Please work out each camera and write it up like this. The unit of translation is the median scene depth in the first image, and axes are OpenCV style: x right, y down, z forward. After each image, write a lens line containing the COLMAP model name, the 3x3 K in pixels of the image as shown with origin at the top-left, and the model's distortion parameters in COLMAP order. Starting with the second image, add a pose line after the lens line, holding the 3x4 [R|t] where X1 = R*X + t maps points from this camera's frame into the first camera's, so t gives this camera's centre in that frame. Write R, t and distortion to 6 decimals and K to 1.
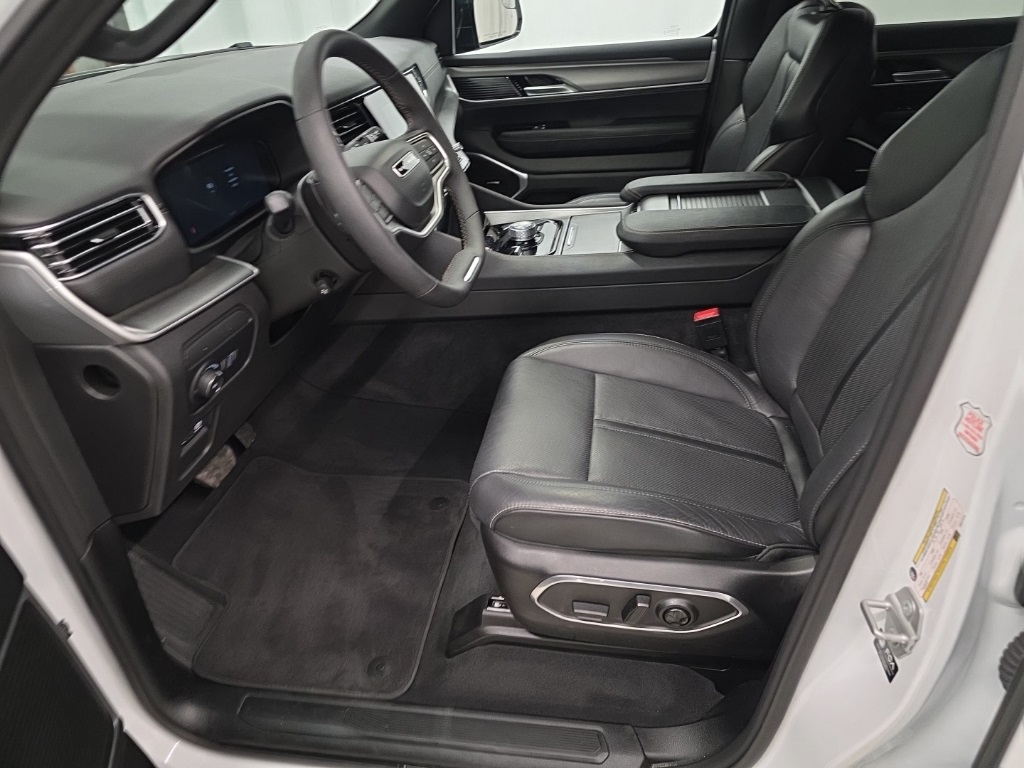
lens RADIAL K [[691.3, 0, 512.0], [0, 691.3, 384.0], [0, 0, 1]] dist [0.029245, -0.006087]
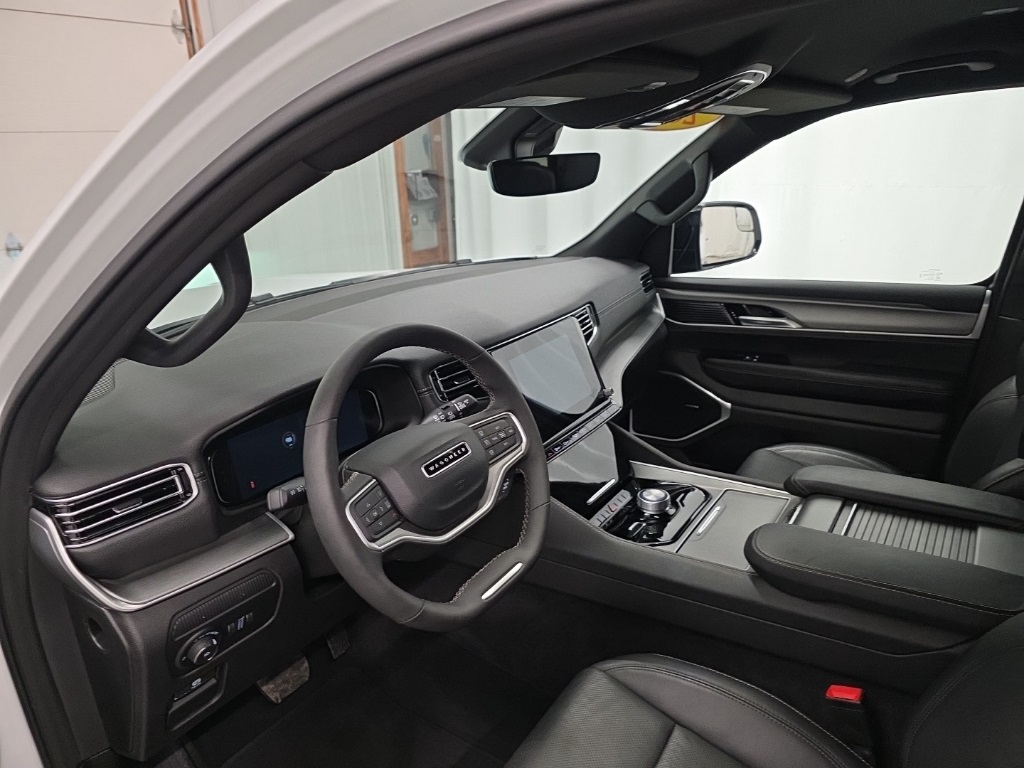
lens RADIAL K [[691.3, 0, 512.0], [0, 691.3, 384.0], [0, 0, 1]] dist [0.029245, -0.006087]
pose [[0.896432, 0.148988, -0.417387, 0.221590], [-0.224566, 0.964642, -0.137973, -0.229391], [0.382073, 0.217414, 0.898193, 0.136315]]
